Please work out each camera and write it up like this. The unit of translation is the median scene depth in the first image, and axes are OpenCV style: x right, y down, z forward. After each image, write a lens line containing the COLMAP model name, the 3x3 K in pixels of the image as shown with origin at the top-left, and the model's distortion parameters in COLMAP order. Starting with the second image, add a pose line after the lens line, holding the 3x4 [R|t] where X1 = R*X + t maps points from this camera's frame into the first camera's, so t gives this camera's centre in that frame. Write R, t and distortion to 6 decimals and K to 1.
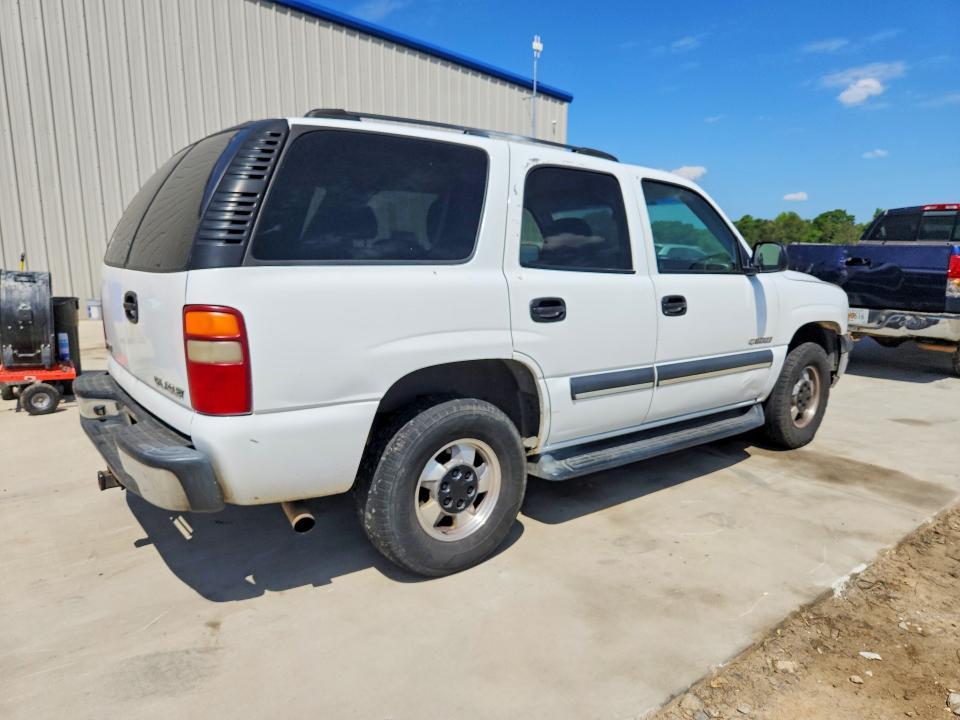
lens RADIAL K [[726.3, 0, 475.8], [0, 726.3, 371.6], [0, 0, 1]] dist [0.069003, -0.103757]
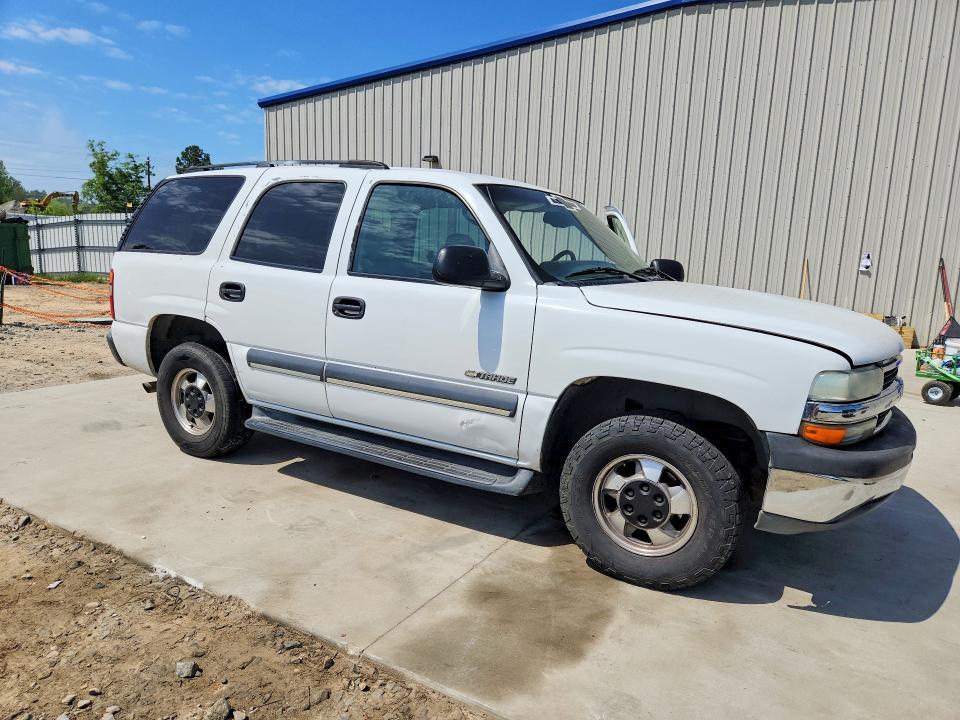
lens RADIAL K [[732.9, 0, 480.0], [0, 732.9, 360.0], [0, 0, 1]] dist [0.013789, 0.006883]
pose [[0.264869, 0.150386, -0.952485, 1.160388], [-0.189797, 0.976572, 0.101410, -0.141385], [0.945421, 0.153918, 0.287206, 0.806316]]
